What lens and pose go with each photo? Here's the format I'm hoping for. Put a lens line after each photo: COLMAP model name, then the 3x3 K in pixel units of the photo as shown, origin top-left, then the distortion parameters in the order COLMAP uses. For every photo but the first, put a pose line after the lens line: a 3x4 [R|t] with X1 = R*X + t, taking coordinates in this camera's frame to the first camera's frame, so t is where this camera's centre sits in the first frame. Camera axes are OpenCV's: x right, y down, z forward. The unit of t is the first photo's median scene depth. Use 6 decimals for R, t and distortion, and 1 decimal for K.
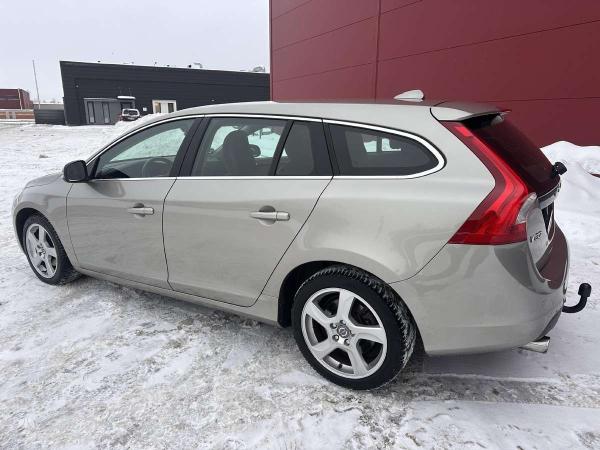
lens RADIAL K [[426.2, 0, 327.7], [0, 426.2, 225.7], [0, 0, 1]] dist [0.105108, -0.000169]
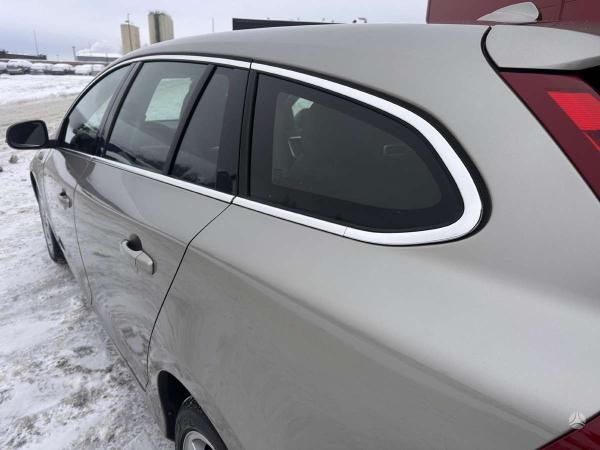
lens RADIAL K [[455.8, 0, 299.1], [0, 455.8, 231.0], [0, 0, 1]] dist [0.048609, -0.065473]
pose [[0.920900, 0.150879, -0.359413, 0.202504], [-0.122280, 0.987327, 0.101163, -0.113649], [0.370121, -0.049212, 0.927679, 0.500333]]
